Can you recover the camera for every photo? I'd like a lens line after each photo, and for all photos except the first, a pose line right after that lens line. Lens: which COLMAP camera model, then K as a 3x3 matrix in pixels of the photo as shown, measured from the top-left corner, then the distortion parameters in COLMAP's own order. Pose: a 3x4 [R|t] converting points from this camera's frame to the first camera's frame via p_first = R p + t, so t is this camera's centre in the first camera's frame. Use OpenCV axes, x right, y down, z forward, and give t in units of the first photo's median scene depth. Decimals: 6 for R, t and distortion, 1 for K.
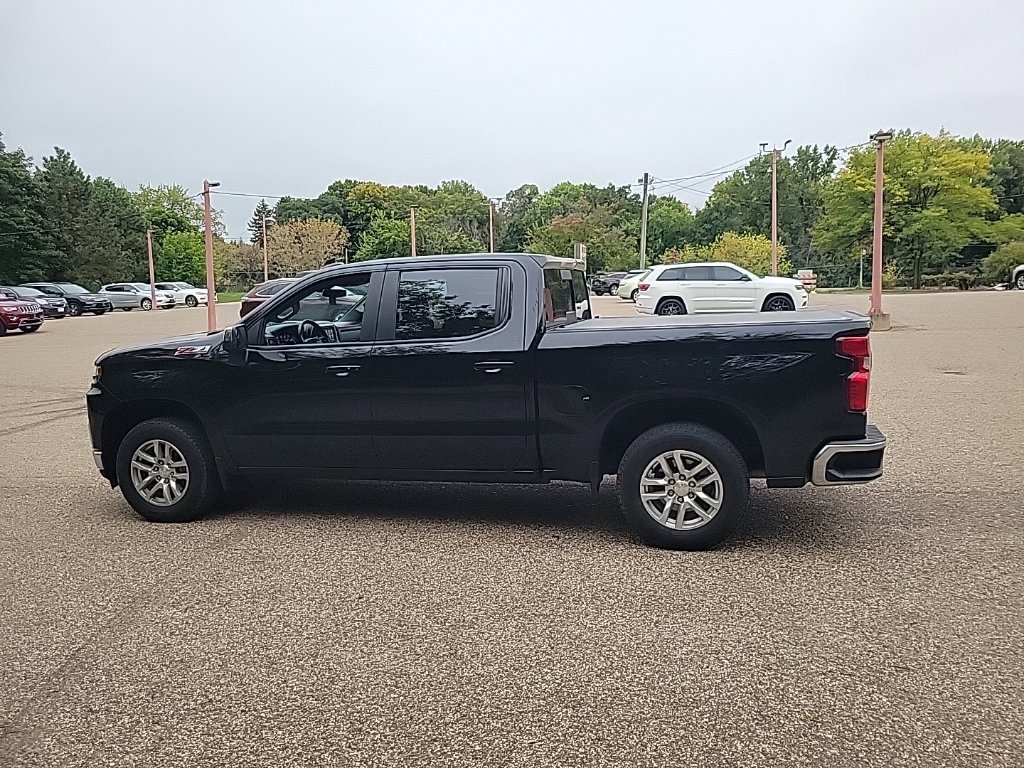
lens RADIAL K [[768.5, 0, 522.7], [0, 768.5, 383.8], [0, 0, 1]] dist [0.053001, -0.036484]
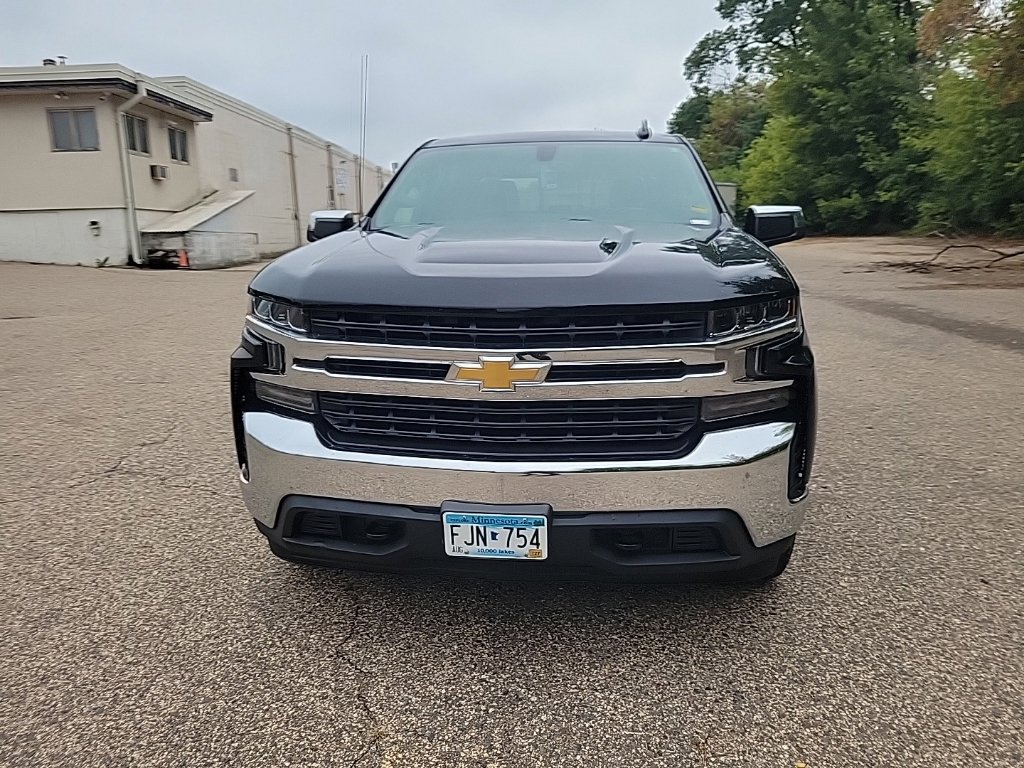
lens RADIAL K [[768.5, 0, 518.2], [0, 768.5, 377.1], [0, 0, 1]] dist [0.053001, -0.036484]
pose [[-0.151550, -0.164551, 0.974657, -0.929951], [0.136873, 0.973053, 0.185563, -0.076990], [-0.978927, 0.161526, -0.124944, 1.194617]]
